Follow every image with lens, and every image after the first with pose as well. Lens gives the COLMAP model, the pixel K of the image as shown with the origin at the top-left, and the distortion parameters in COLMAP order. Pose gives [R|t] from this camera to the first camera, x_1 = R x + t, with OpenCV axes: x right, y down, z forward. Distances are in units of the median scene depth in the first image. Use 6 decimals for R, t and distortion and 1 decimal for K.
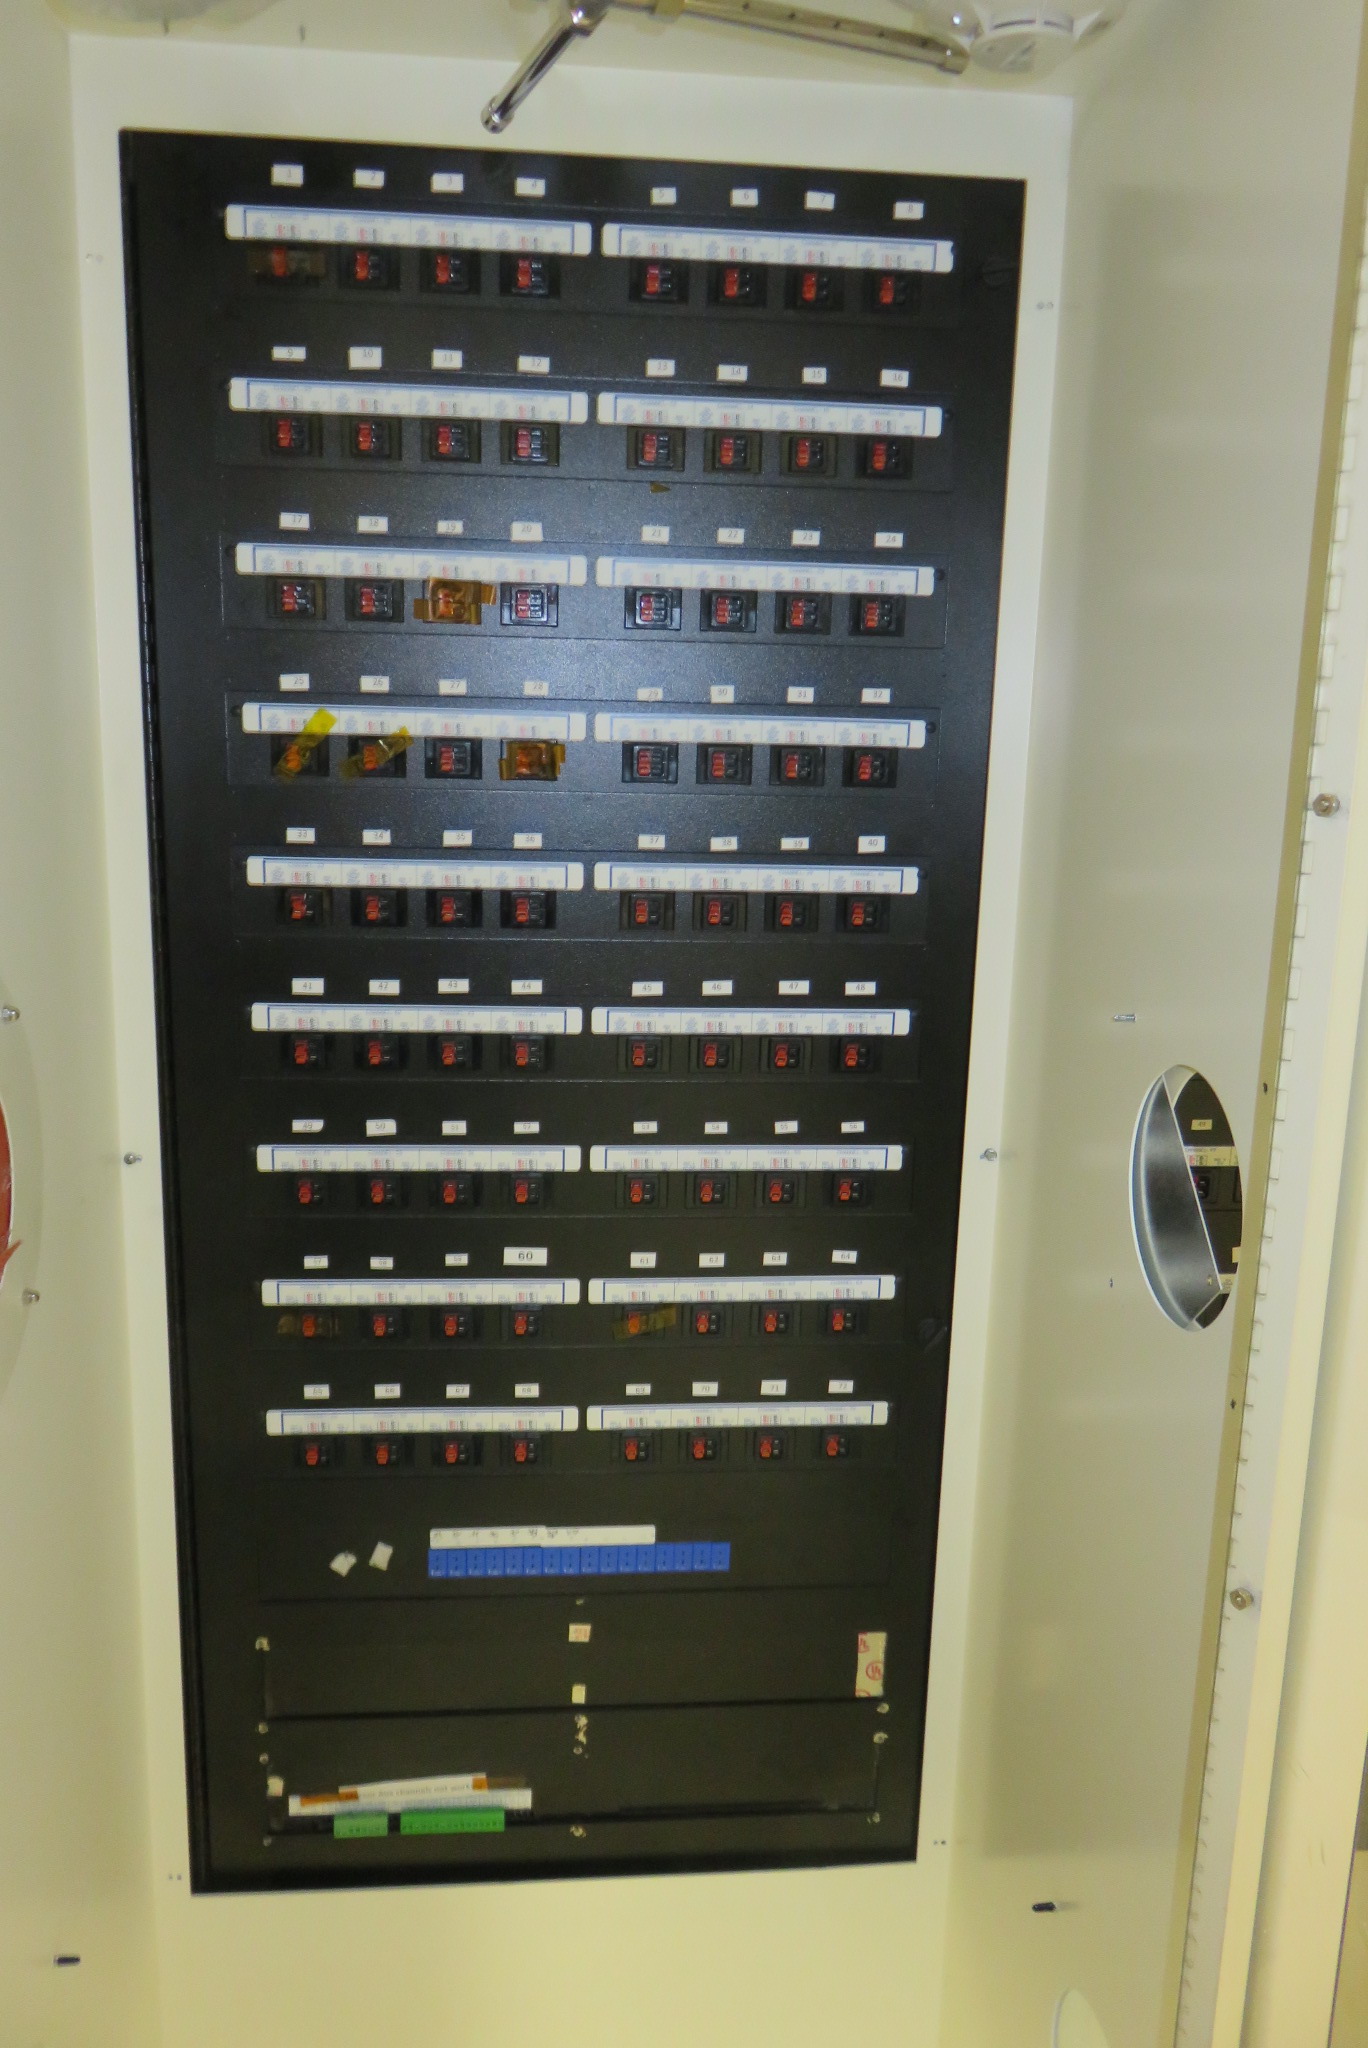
lens RADIAL K [[1543.4, 0, 687.1], [0, 1543.4, 1030.6], [0, 0, 1]] dist [-0.009425, 0.006962]
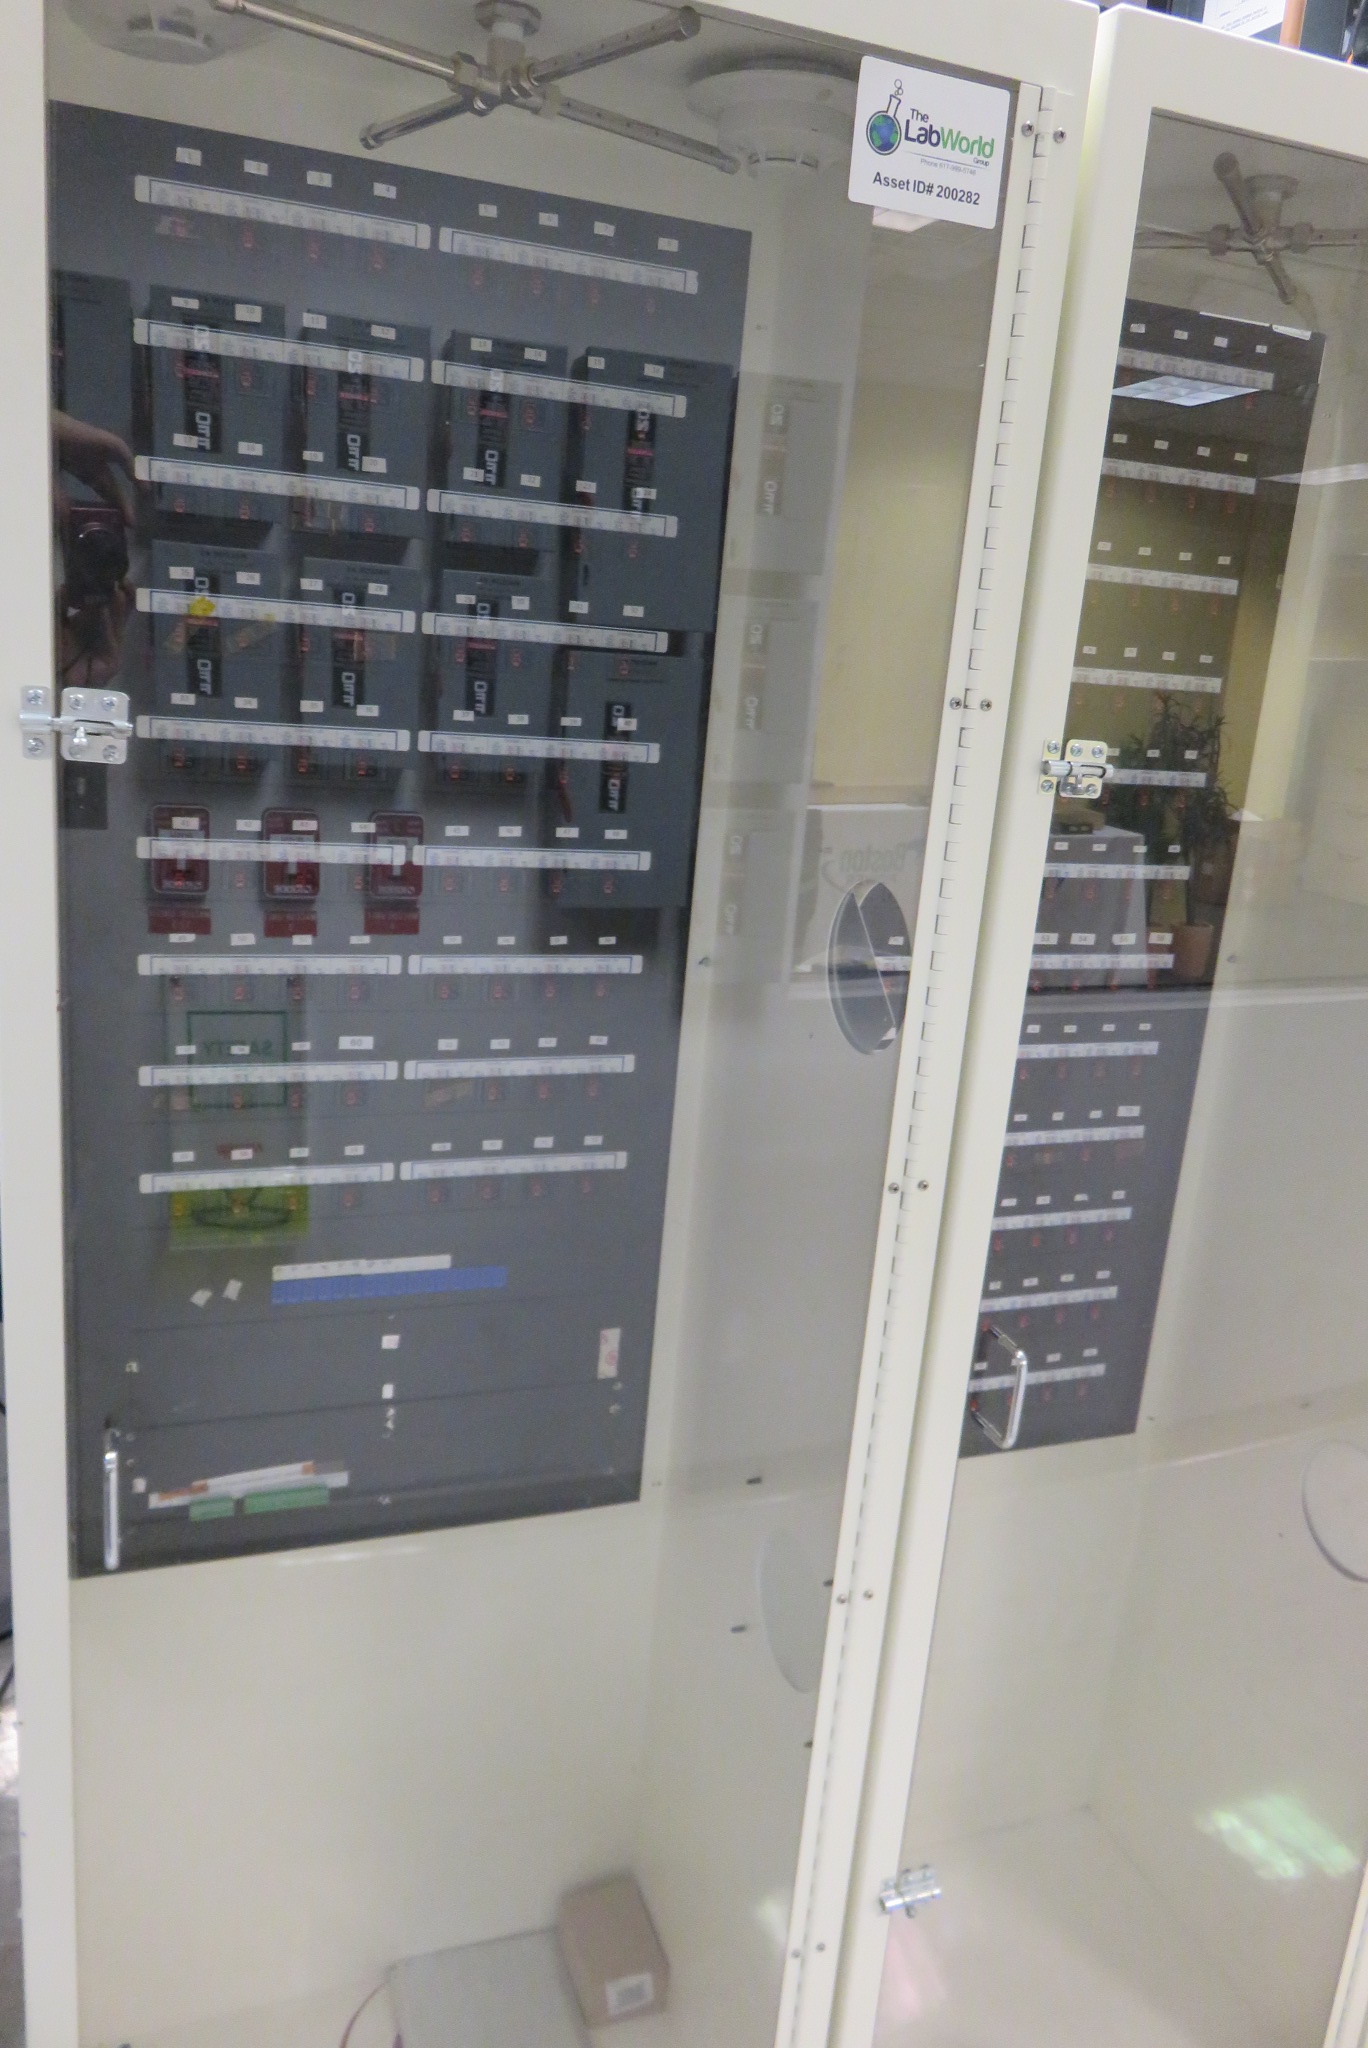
lens RADIAL K [[1543.4, 0, 688.0], [0, 1543.4, 1034.8], [0, 0, 1]] dist [-0.009425, 0.006962]
pose [[0.959078, -0.018362, 0.282546, -0.194441], [-0.001881, 0.997460, 0.071209, 0.047154], [-0.283136, -0.068826, 0.956607, -0.279188]]
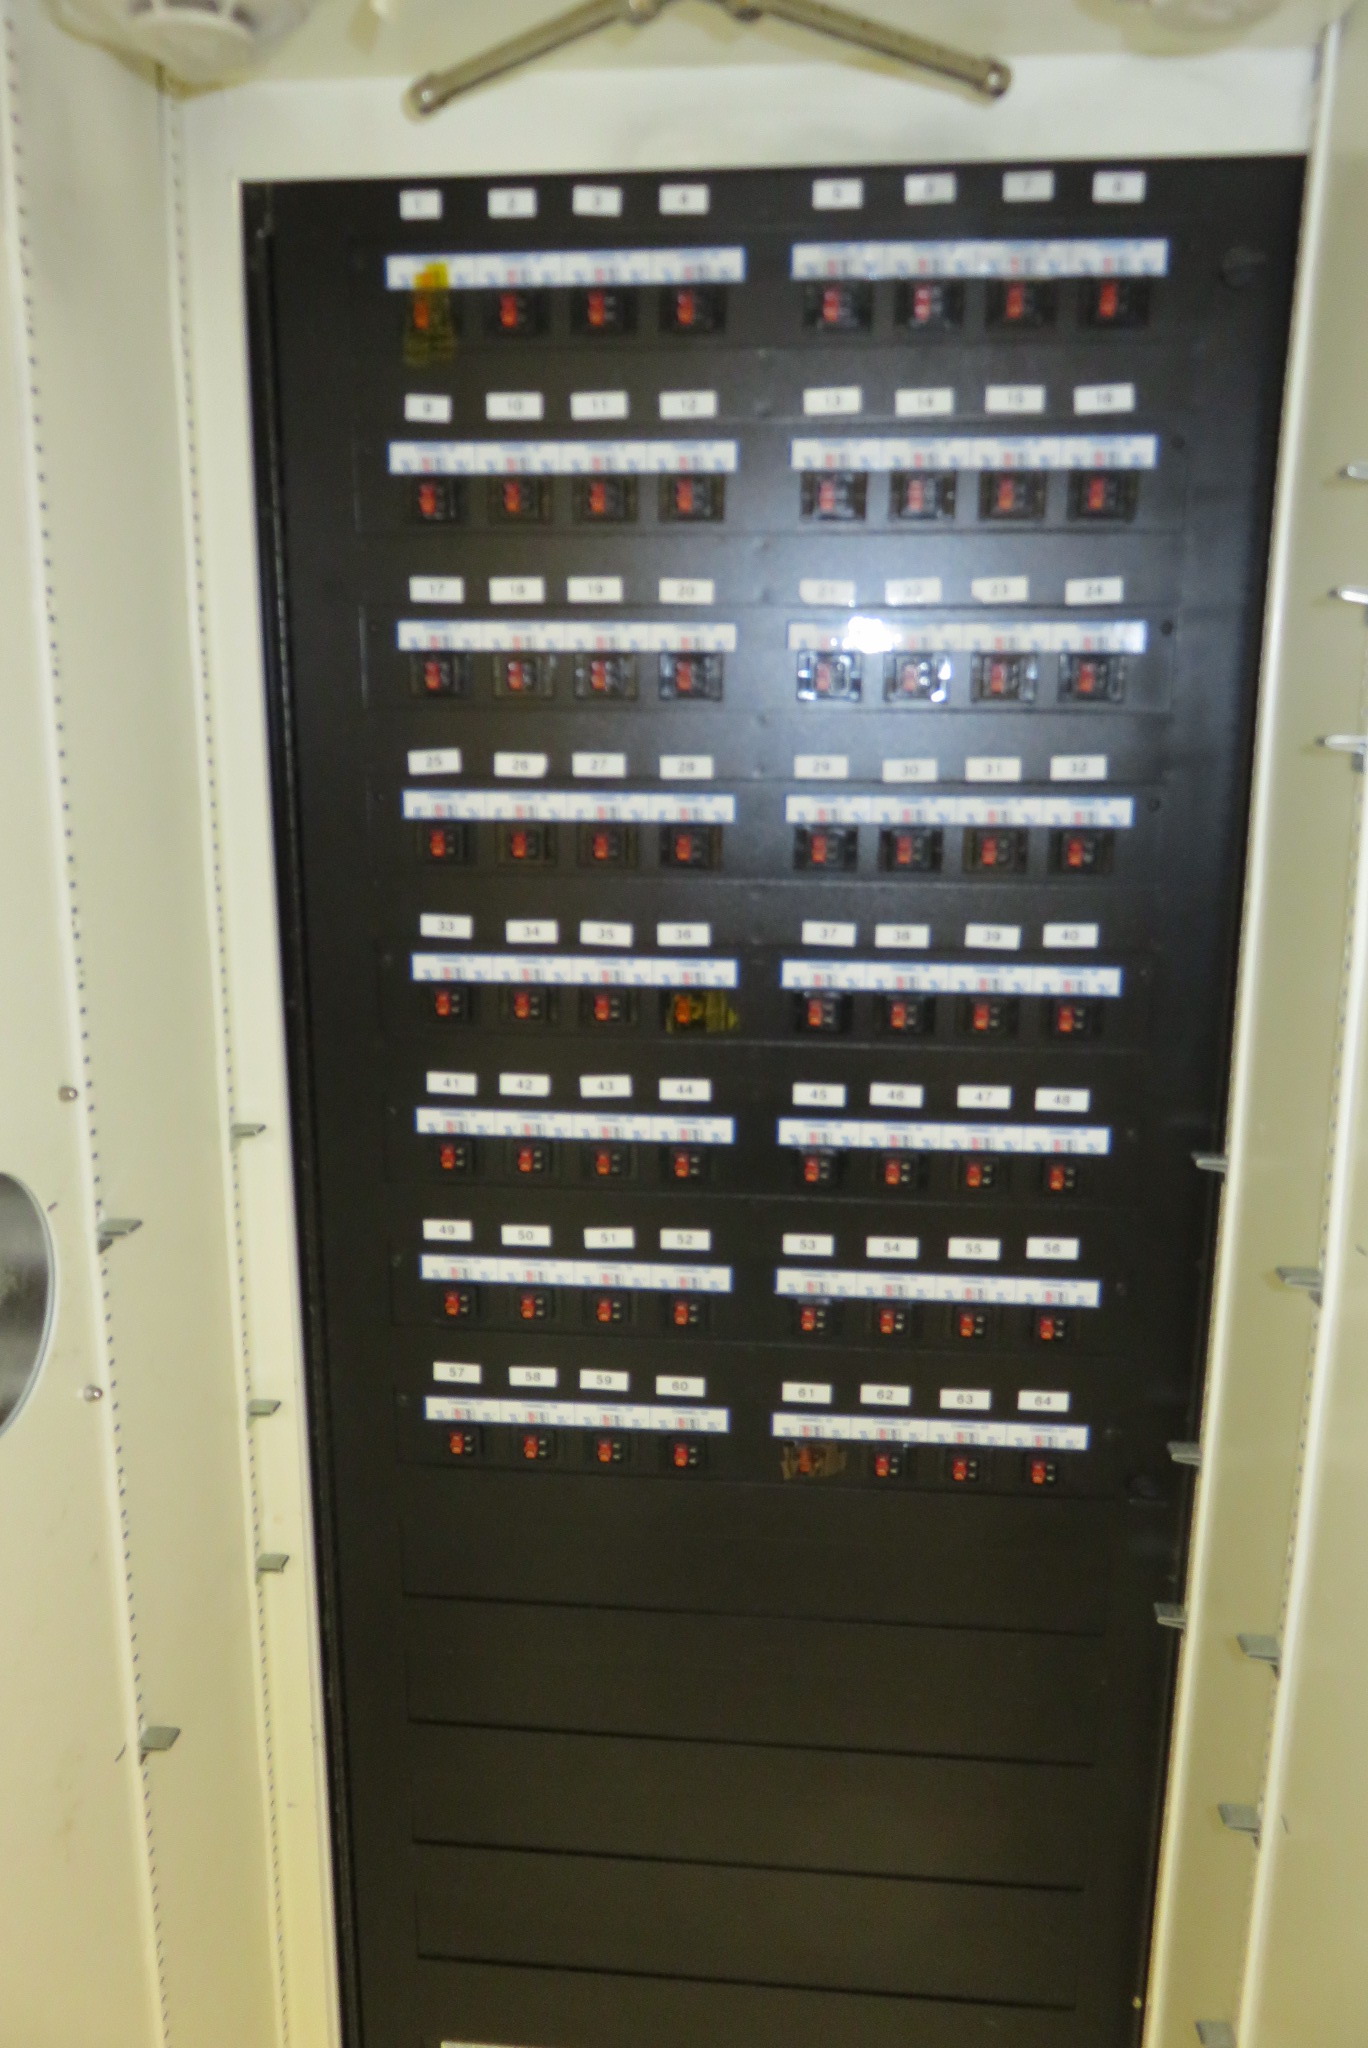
lens RADIAL K [[1766.1, 0, 701.9], [0, 1766.1, 1072.4], [0, 0, 1]] dist [-0.018127, -0.001585]
pose [[0.982181, 0.025401, -0.186210, 0.092489], [-0.016471, 0.998646, 0.049350, 0.000394], [0.187212, -0.045404, 0.981270, 0.007274]]
